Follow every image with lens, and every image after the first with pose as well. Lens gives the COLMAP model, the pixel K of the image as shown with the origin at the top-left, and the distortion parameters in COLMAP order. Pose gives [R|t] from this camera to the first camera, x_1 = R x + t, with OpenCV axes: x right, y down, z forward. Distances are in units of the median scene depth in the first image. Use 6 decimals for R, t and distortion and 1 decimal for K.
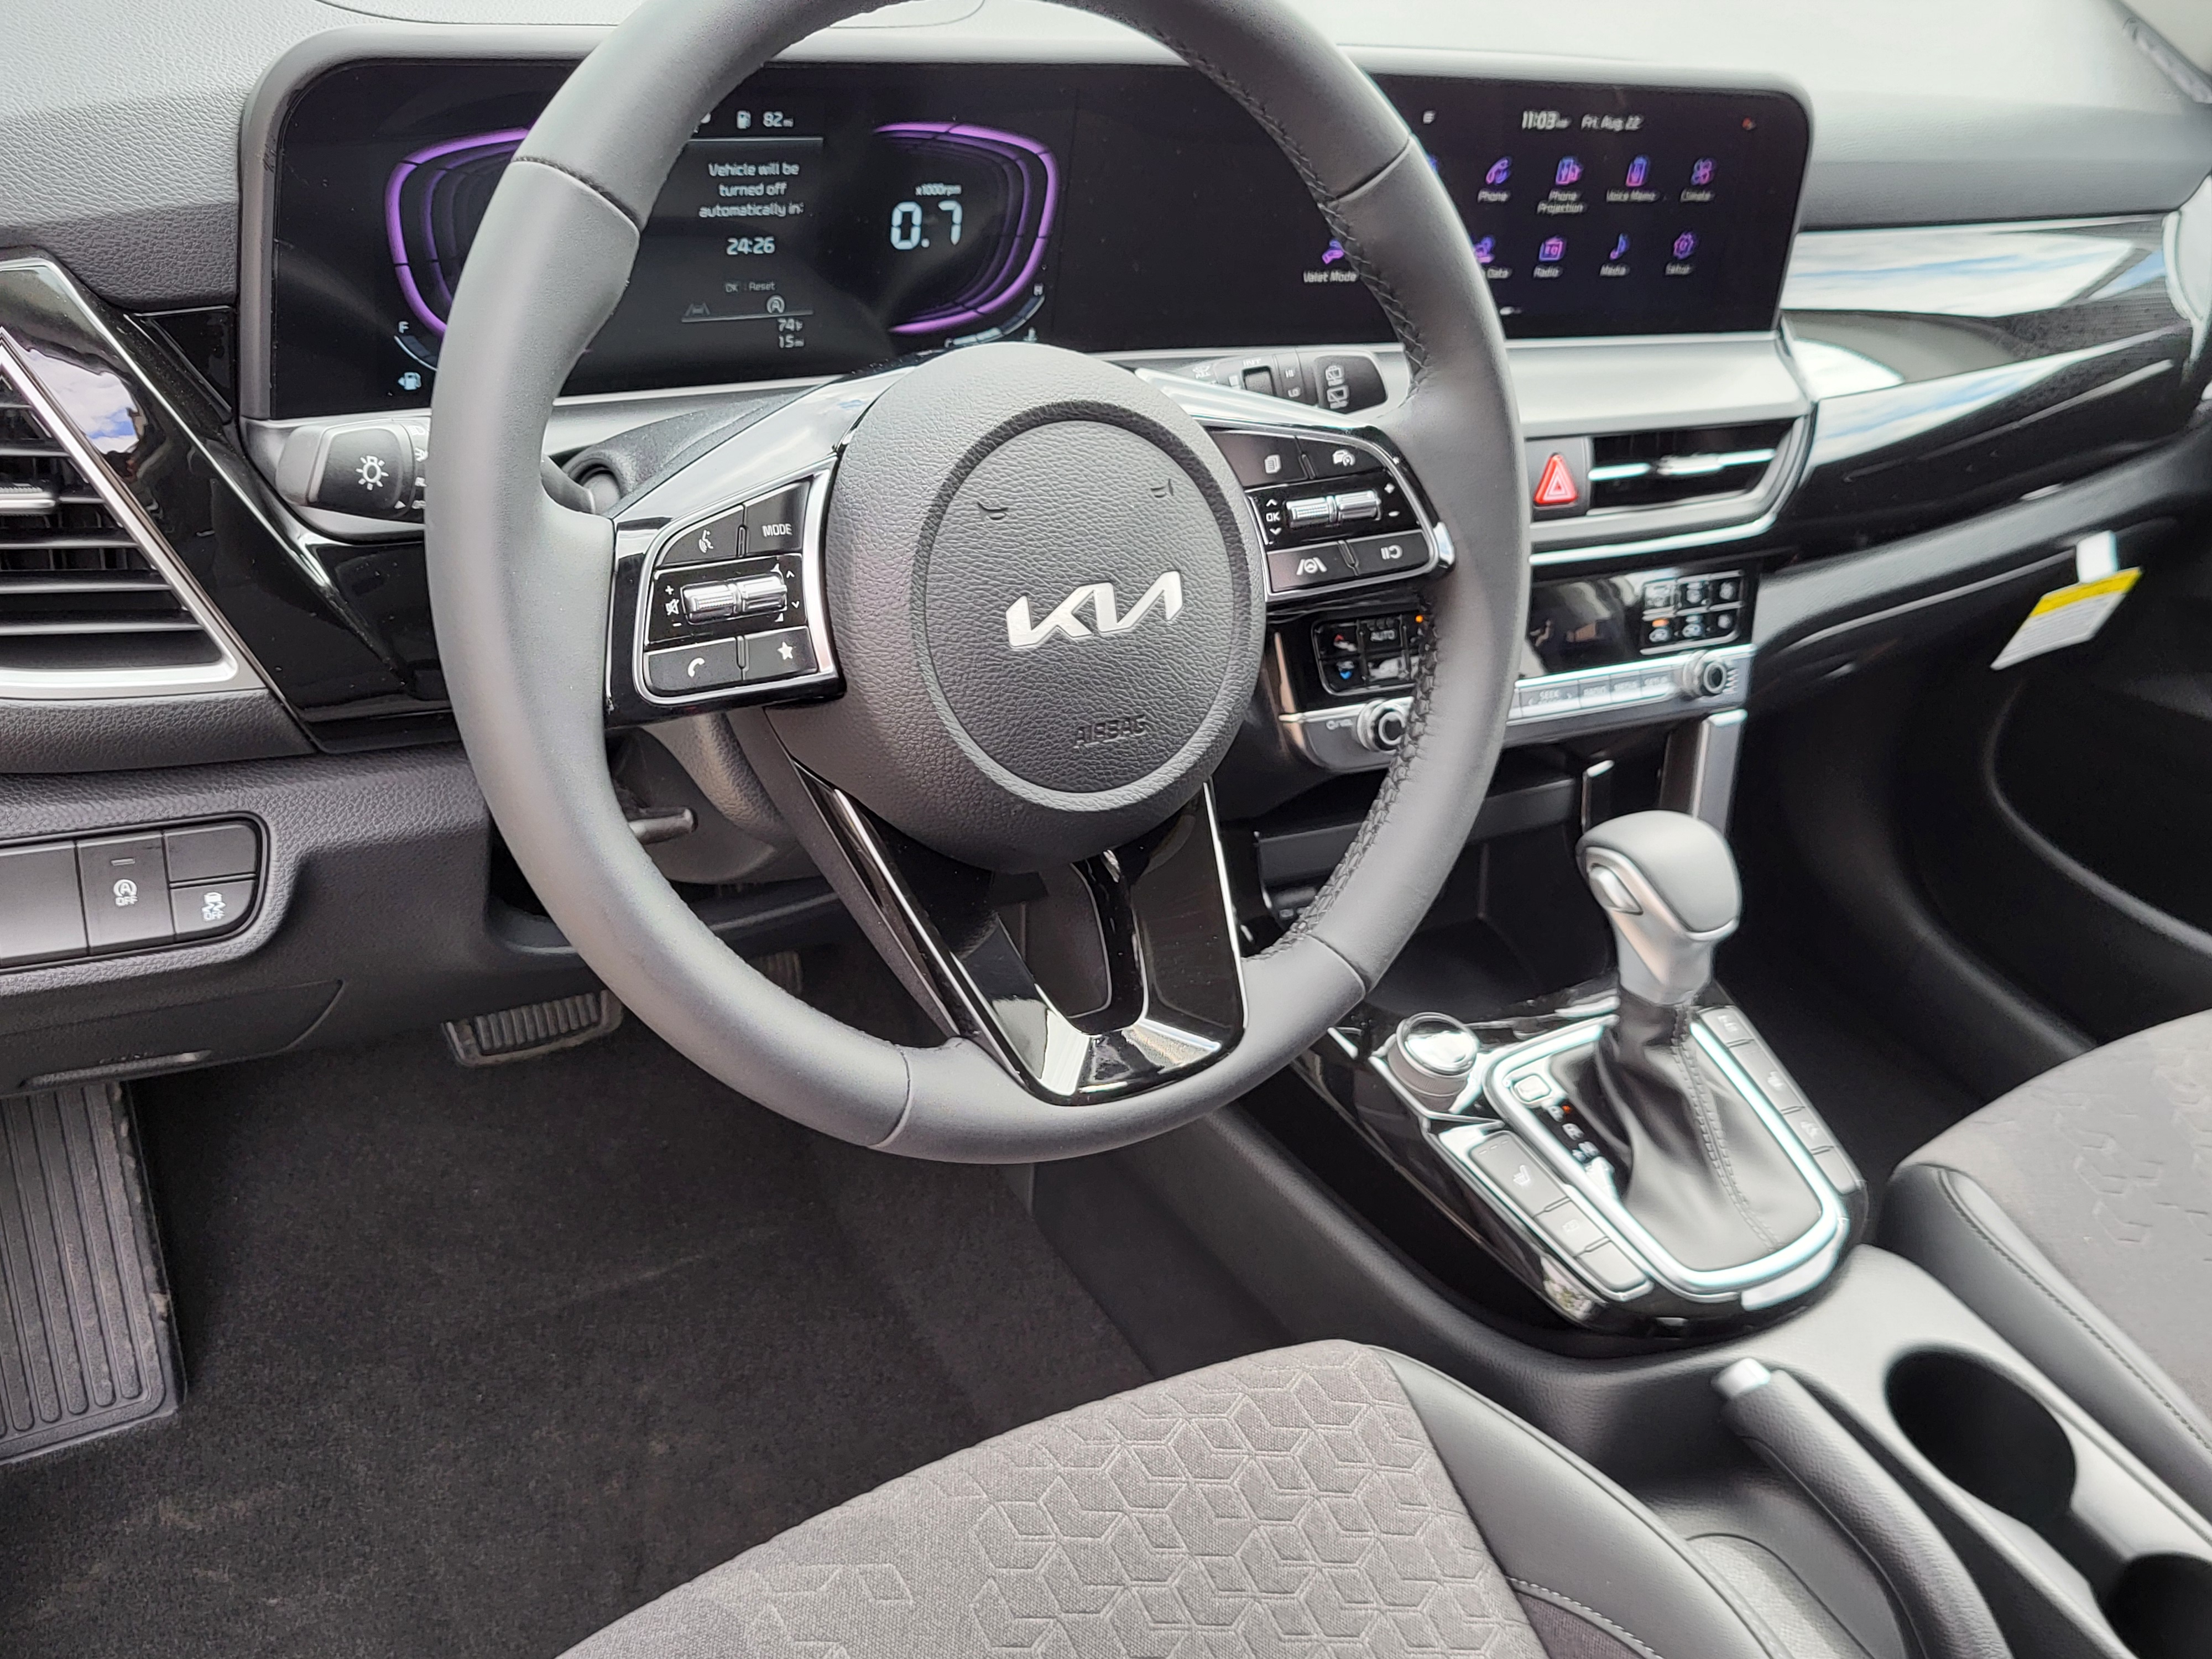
lens RADIAL K [[2239.8, 0, 1143.4], [0, 2239.8, 837.7], [0, 0, 1]] dist [0.006319, 0.025310]
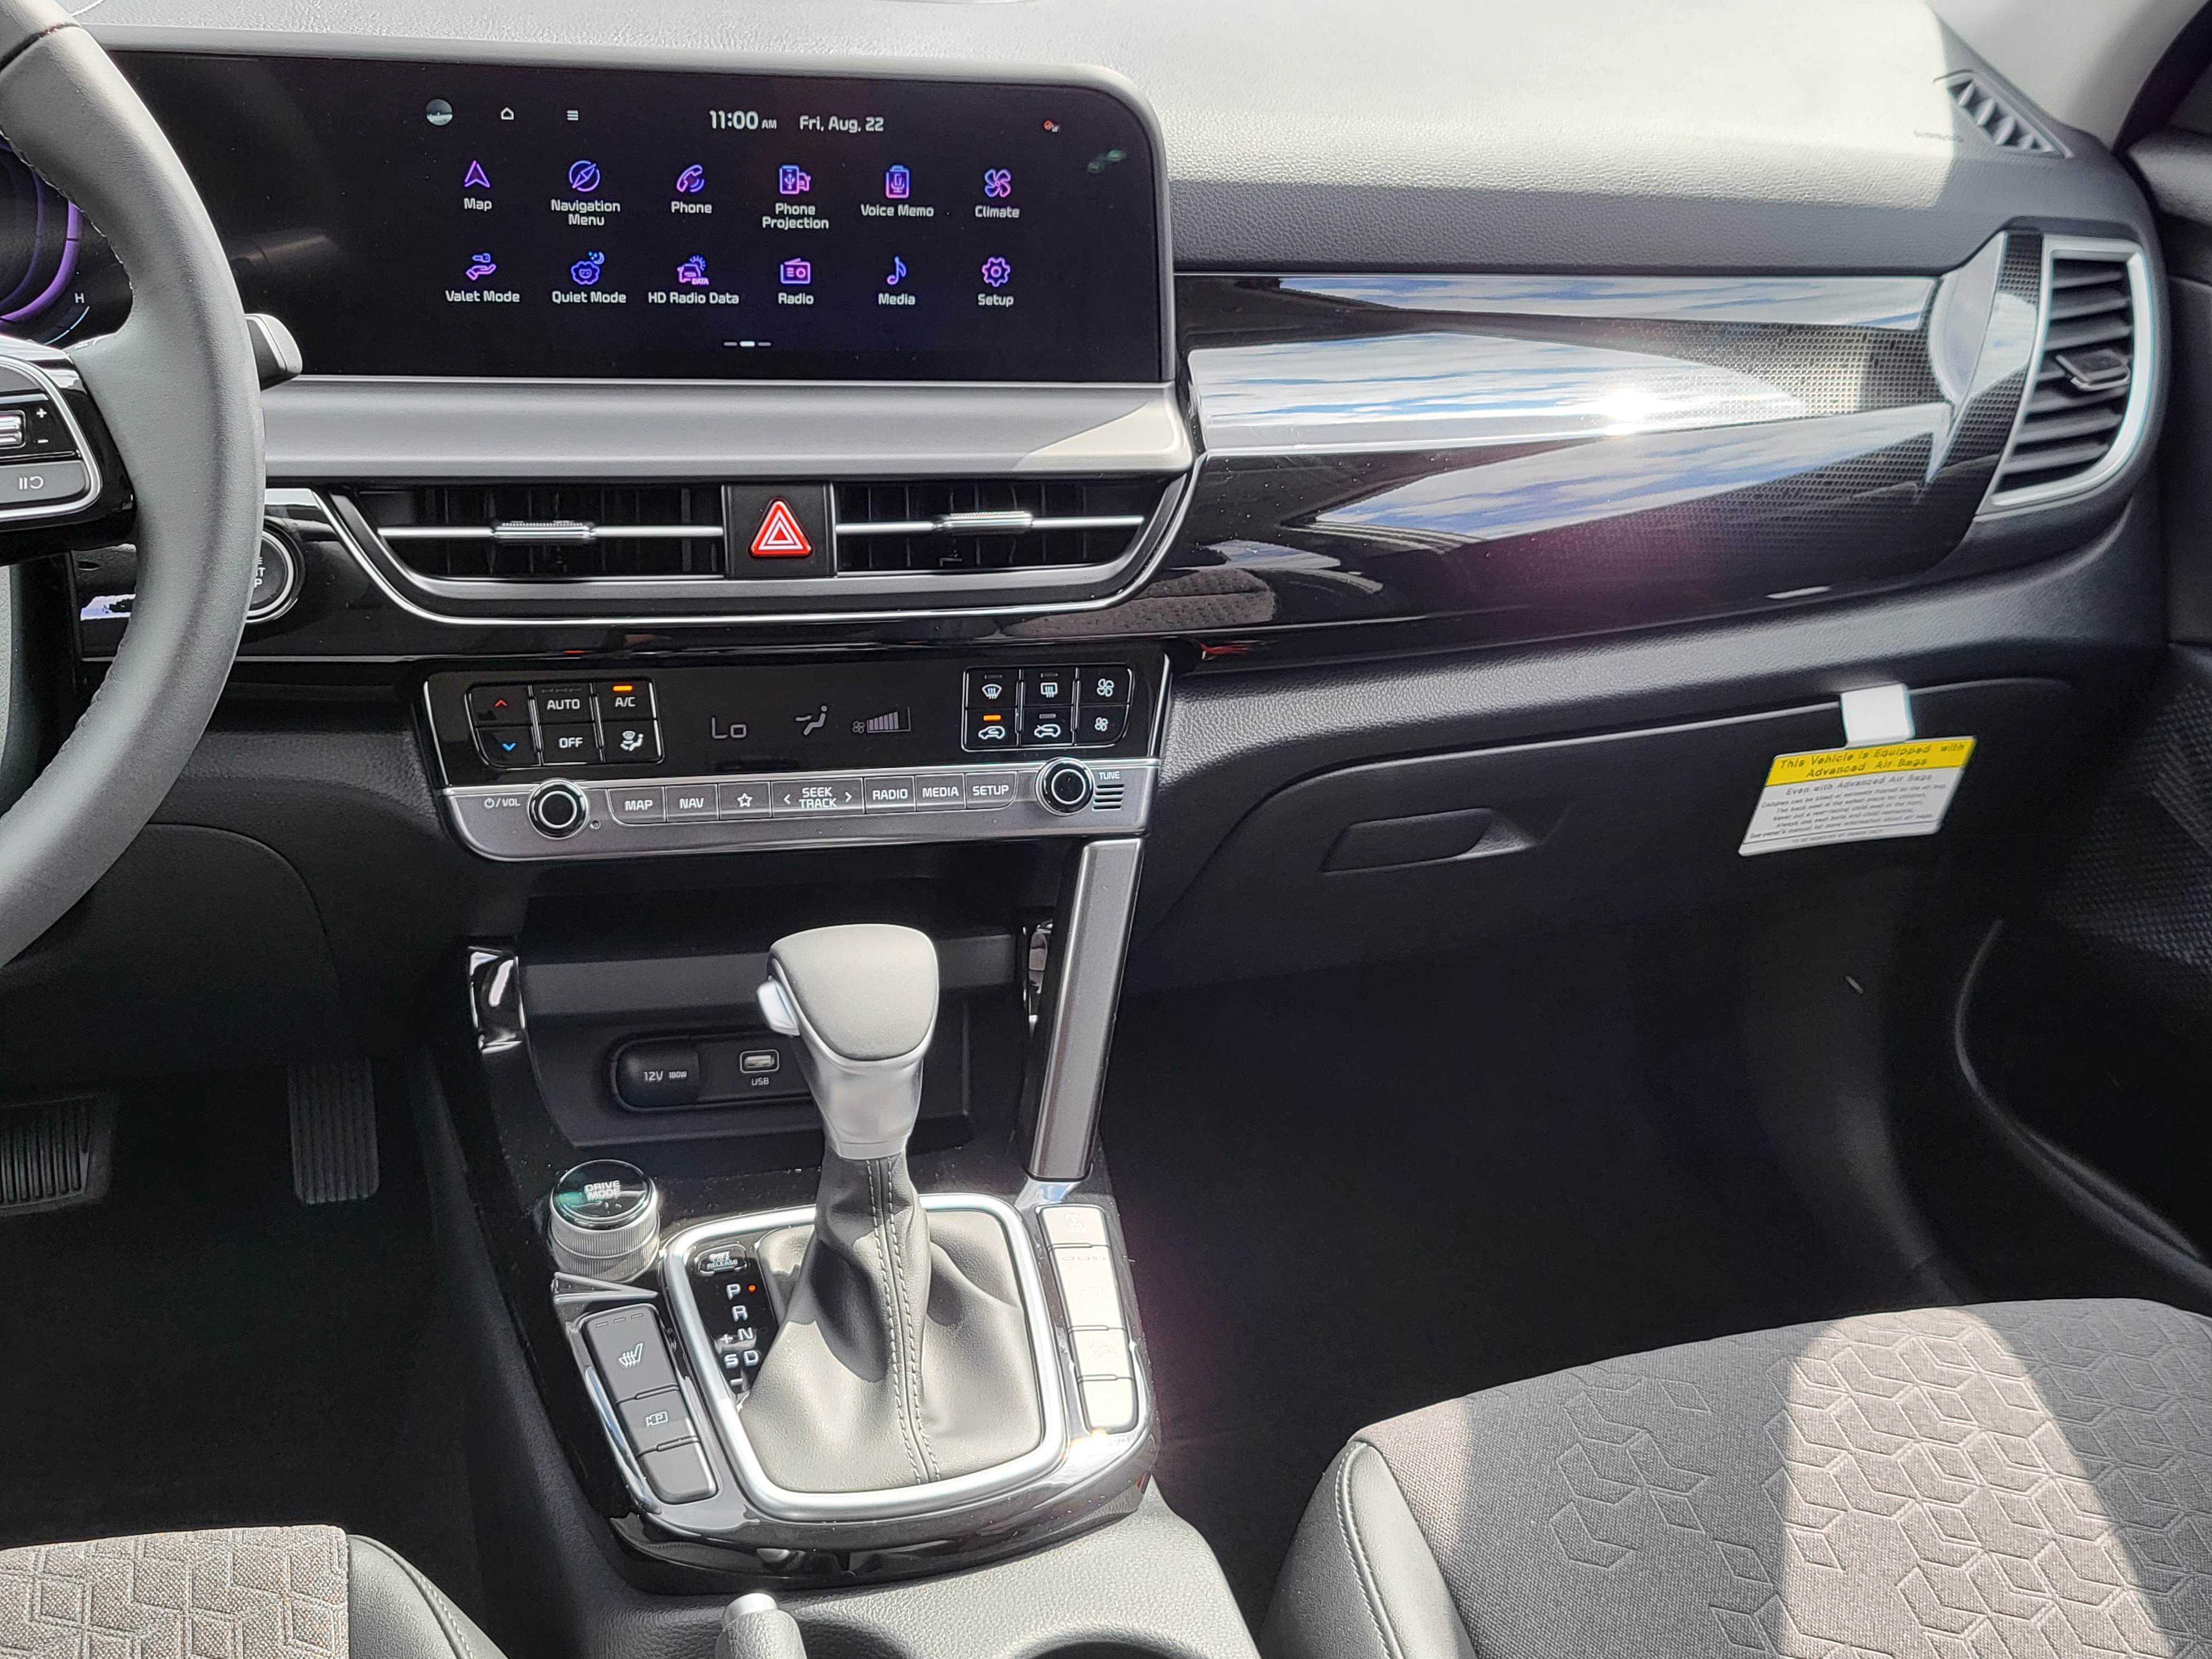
lens RADIAL K [[2458.4, 0, 1106.0], [0, 2458.4, 829.5], [0, 0, 1]] dist [0.010137, 0.048473]
pose [[0.952743, 0.009857, -0.303617, 0.721798], [-0.064574, 0.983203, -0.170713, 0.127370], [0.296834, 0.182251, 0.937376, 0.227071]]
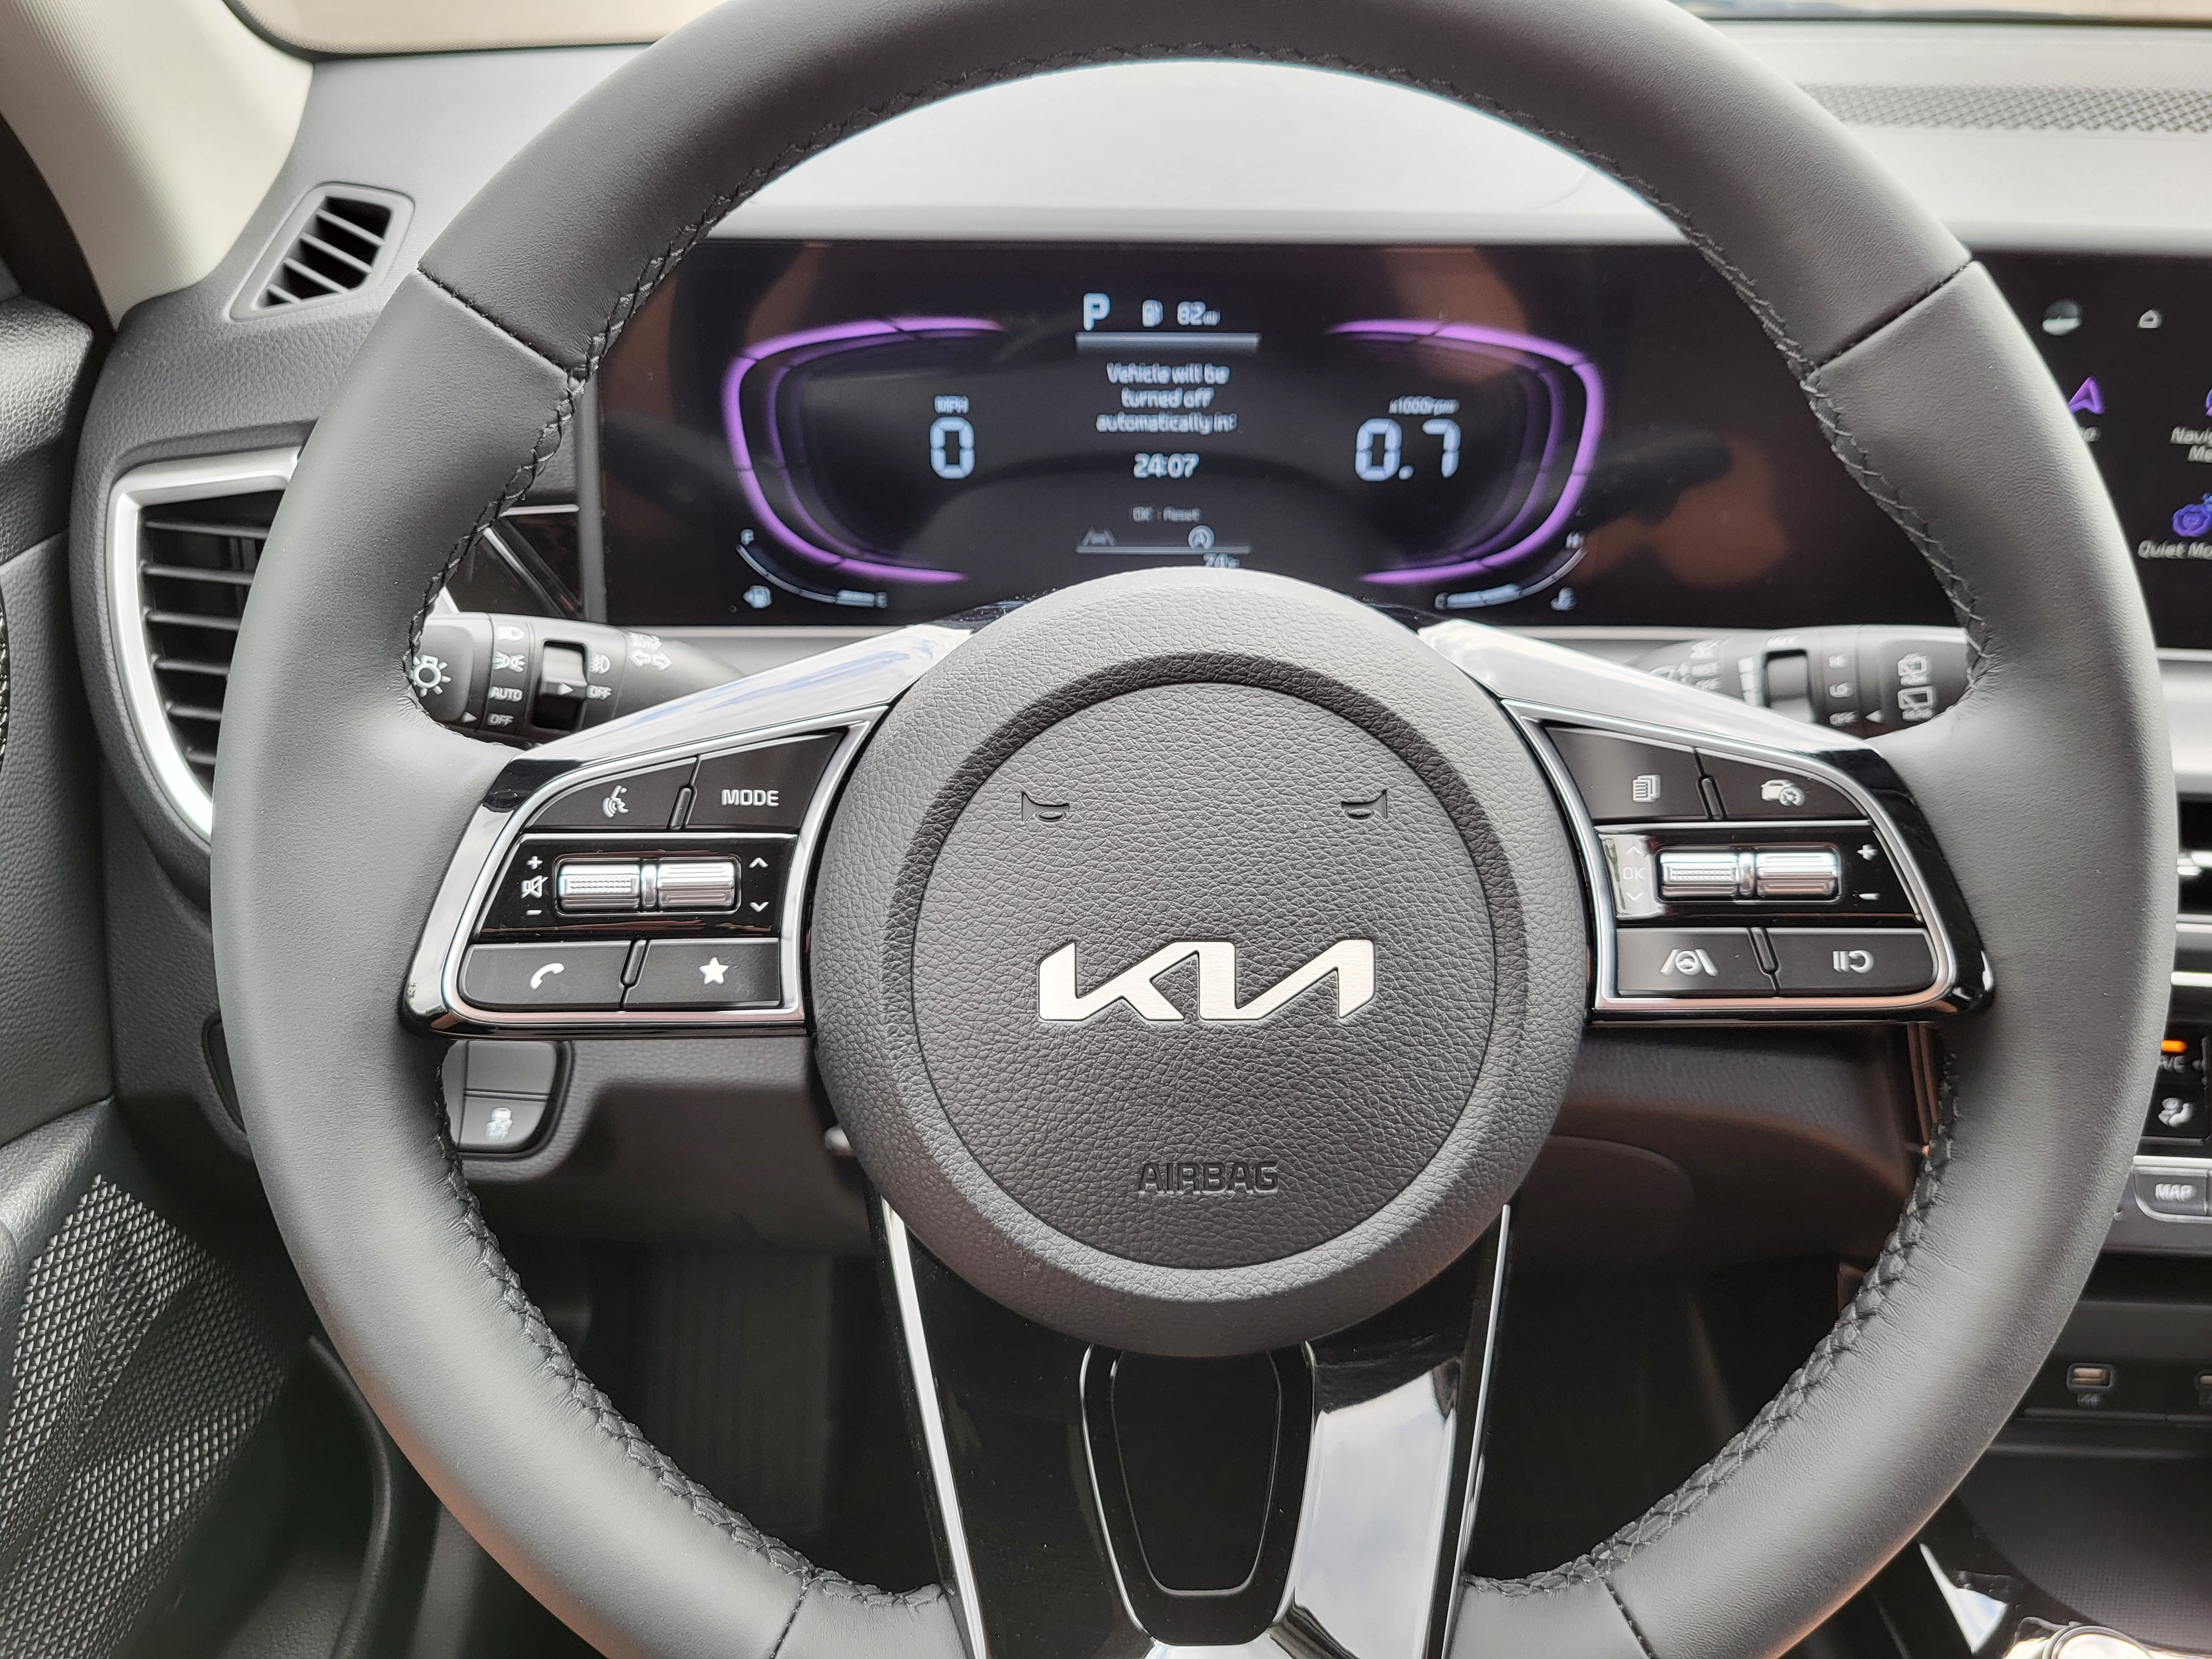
lens RADIAL K [[1722.1, 0, 1127.9], [0, 1722.1, 813.6], [0, 0, 1]] dist [0.005711, 0.003065]
pose [[0.826400, 0.118132, -0.550553, 0.177931], [-0.183890, 0.980756, -0.065584, -0.091242], [0.532210, 0.155440, 0.832220, 0.471766]]
